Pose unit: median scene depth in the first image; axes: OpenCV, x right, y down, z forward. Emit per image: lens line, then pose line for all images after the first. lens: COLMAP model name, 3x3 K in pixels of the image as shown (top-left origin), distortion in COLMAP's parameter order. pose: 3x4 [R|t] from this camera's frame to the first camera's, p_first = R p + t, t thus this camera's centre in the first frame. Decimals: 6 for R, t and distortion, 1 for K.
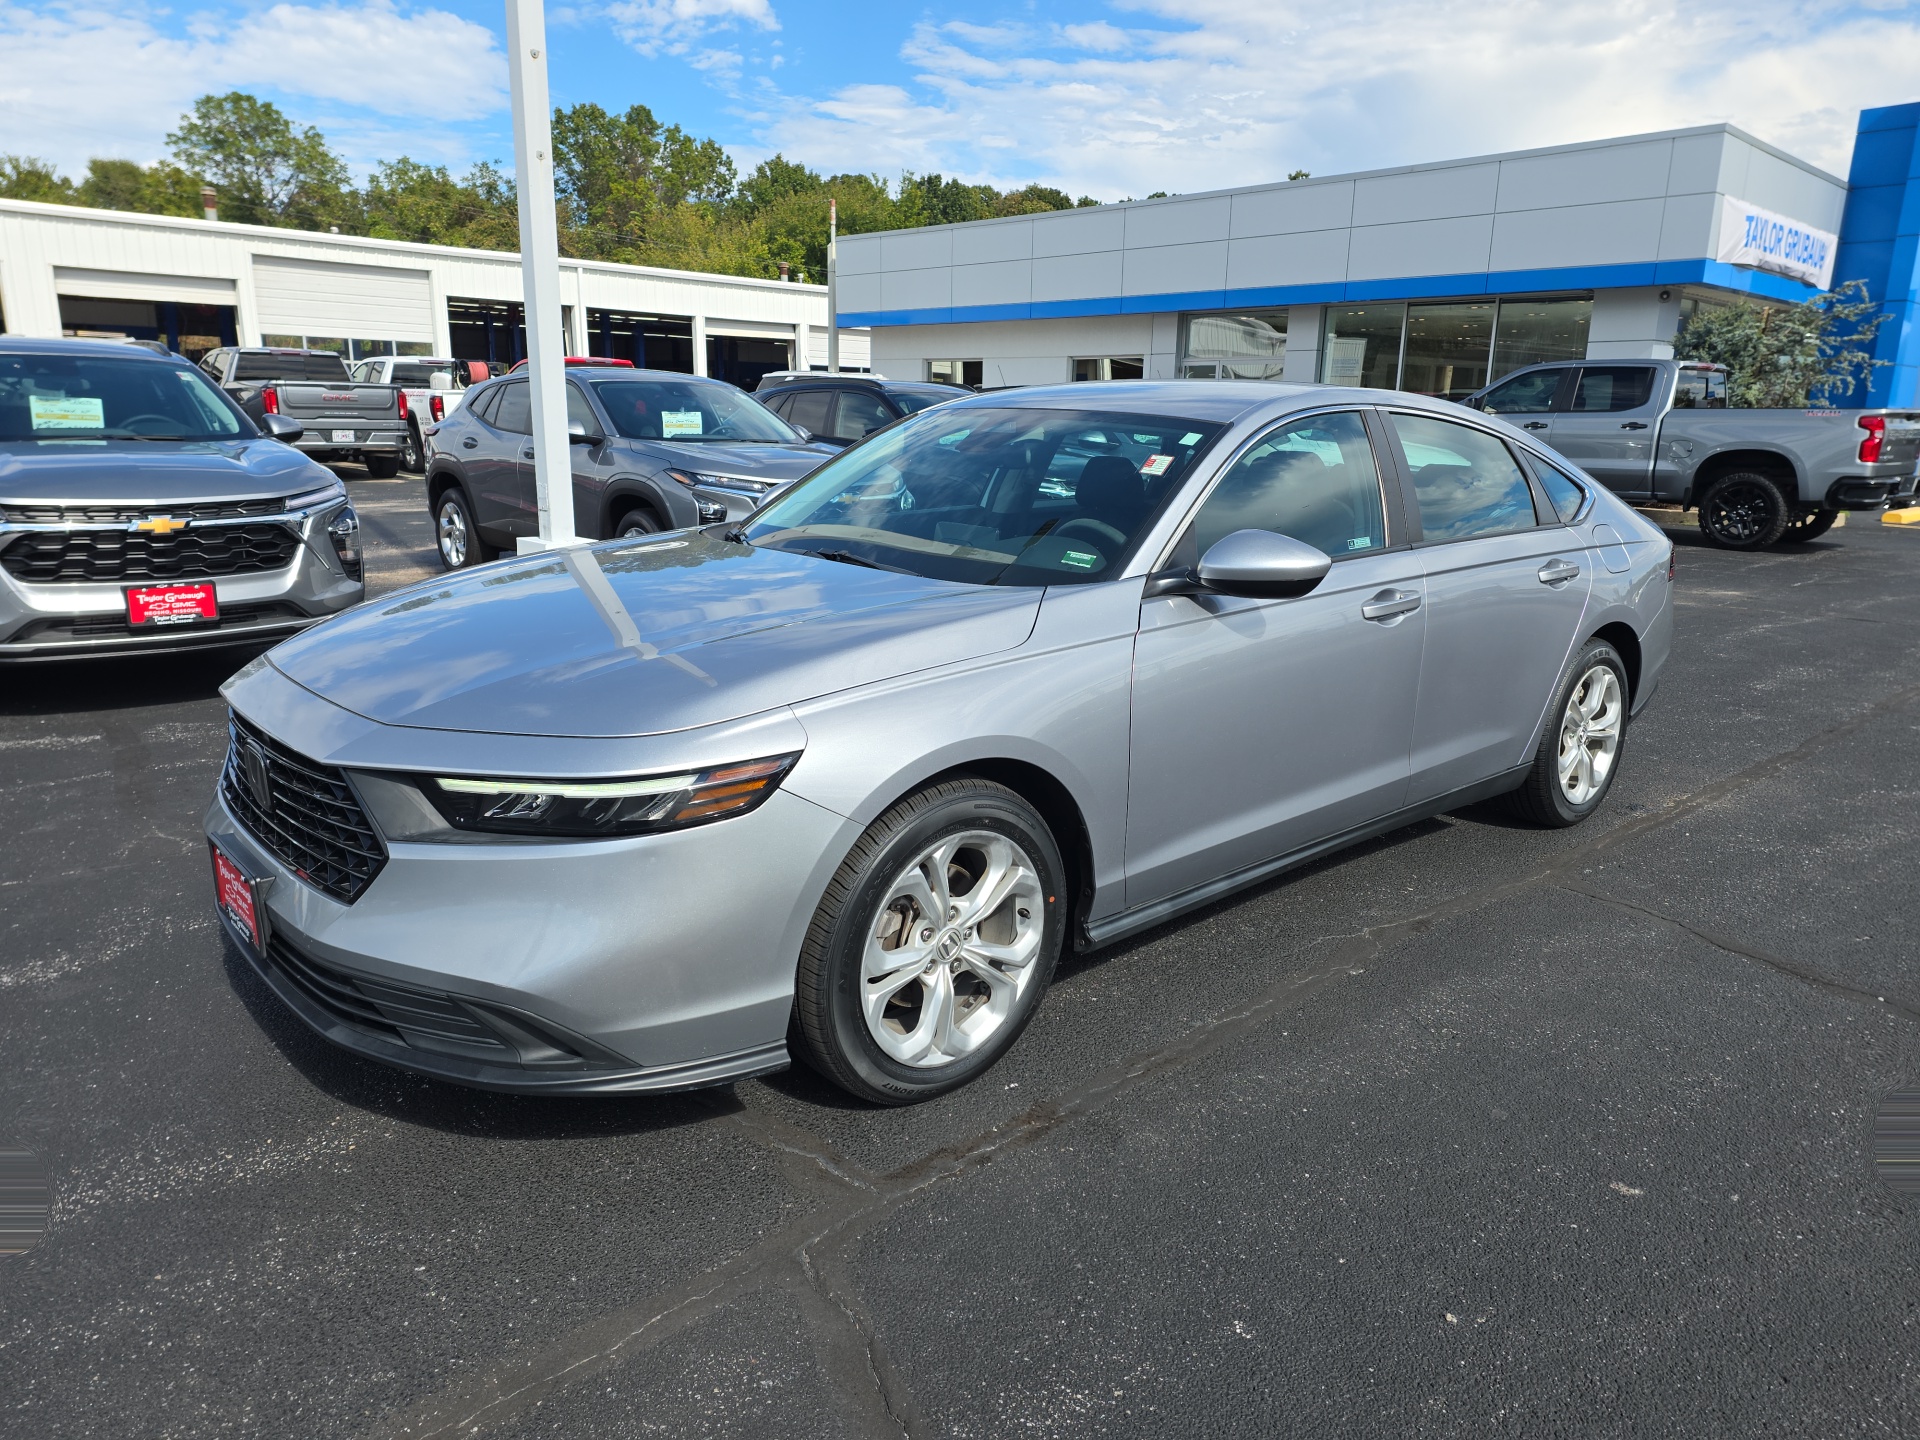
lens RADIAL K [[1263.0, 0, 981.1], [0, 1263.0, 715.4], [0, 0, 1]] dist [0.068277, -0.060245]
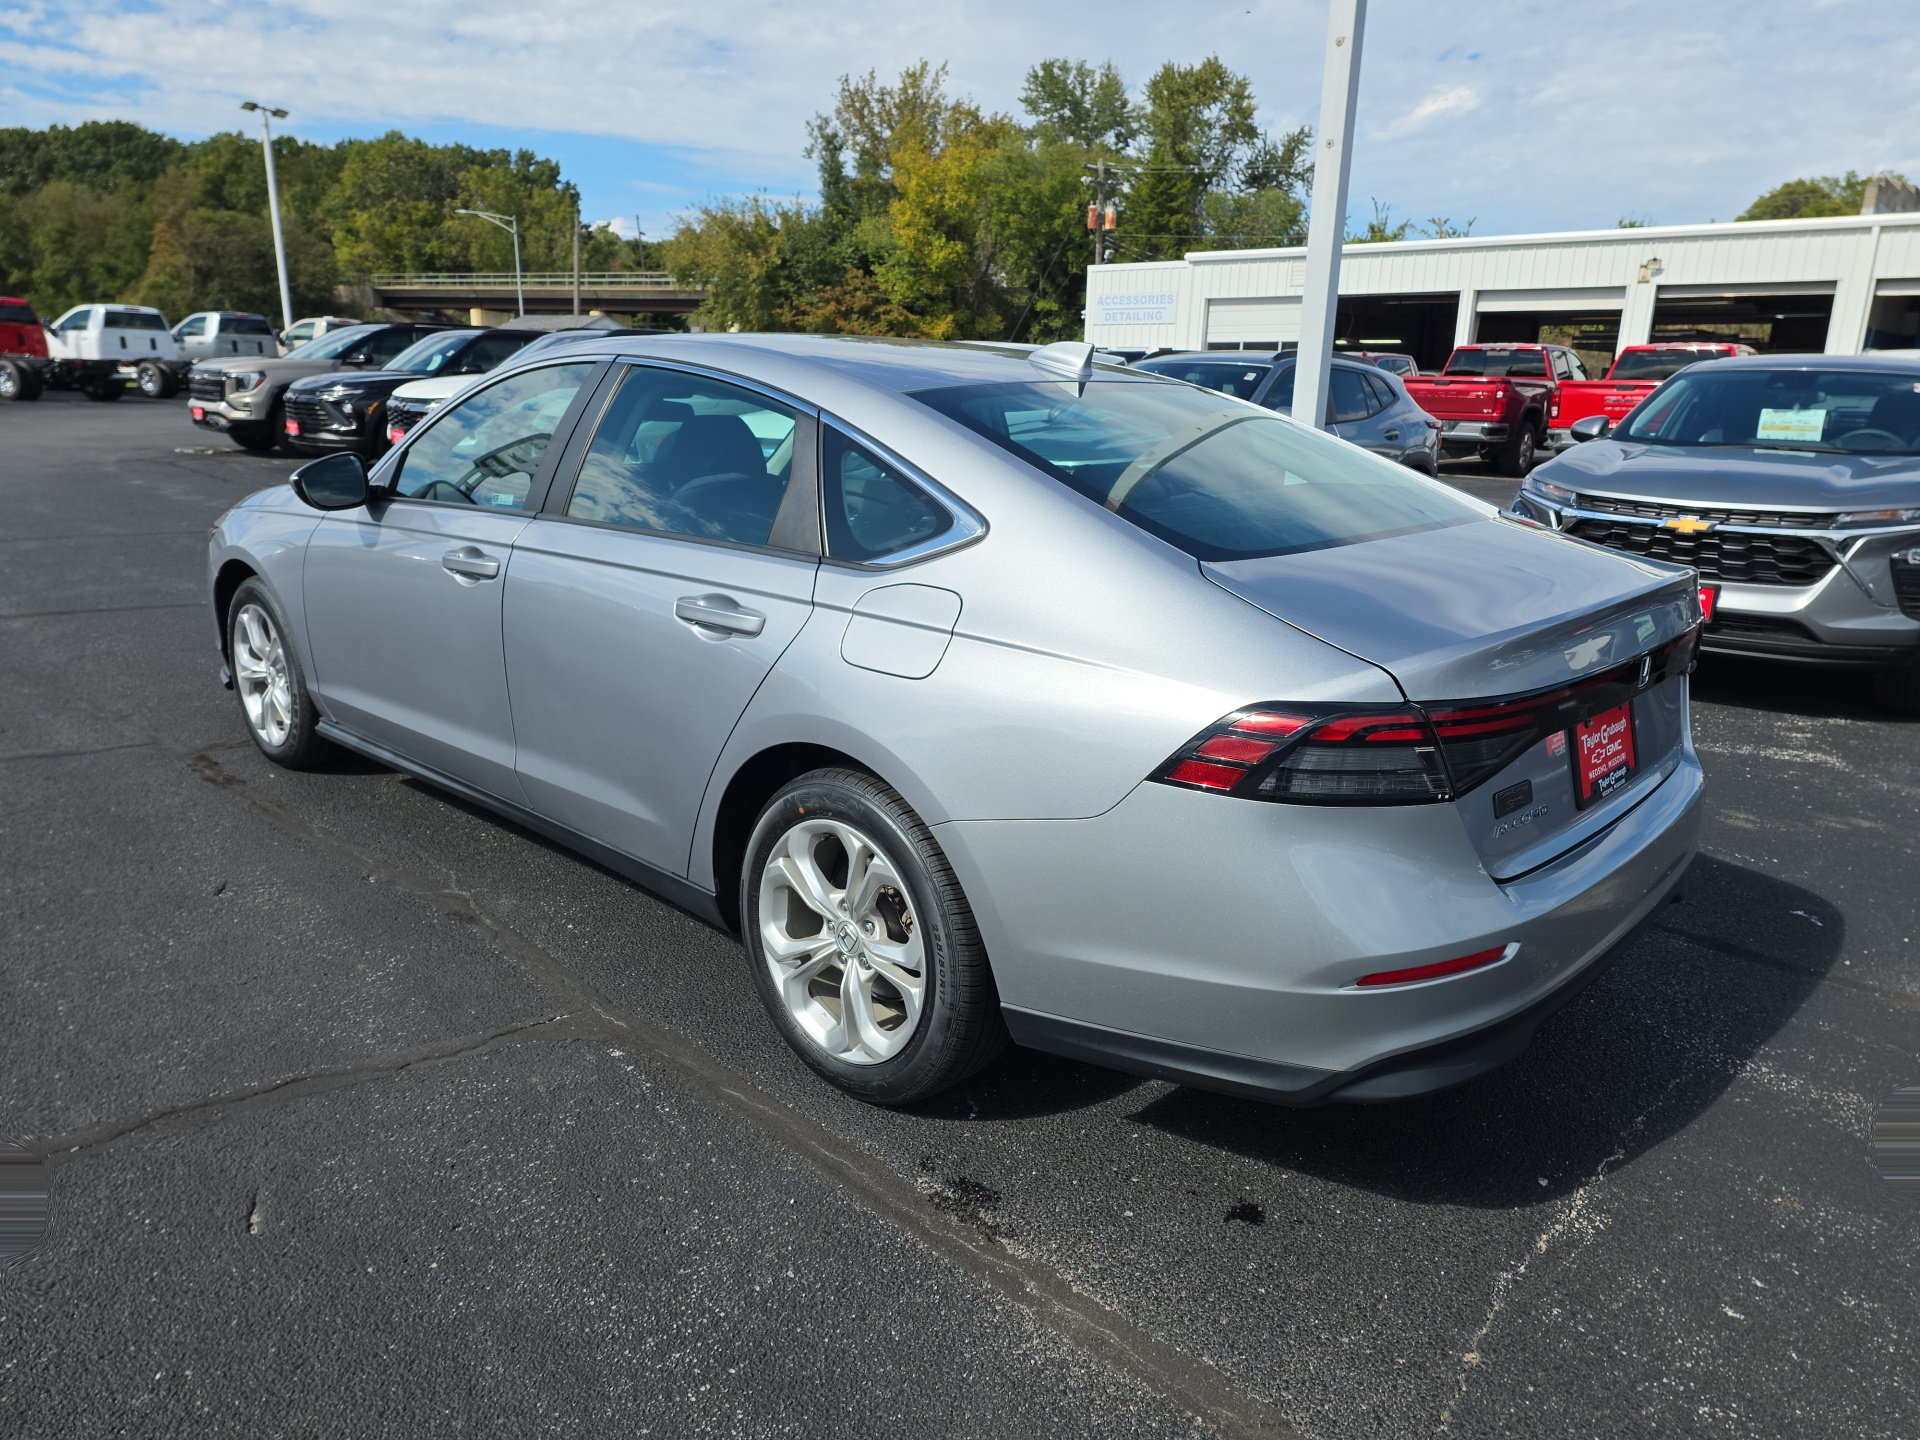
lens RADIAL K [[1263.0, 0, 981.1], [0, 1263.0, 715.4], [0, 0, 1]] dist [0.068277, -0.060245]
pose [[0.095417, 0.241059, -0.965808, 0.493027], [-0.256266, 0.943481, 0.210169, -0.106049], [0.961885, 0.227450, 0.151800, 0.468554]]
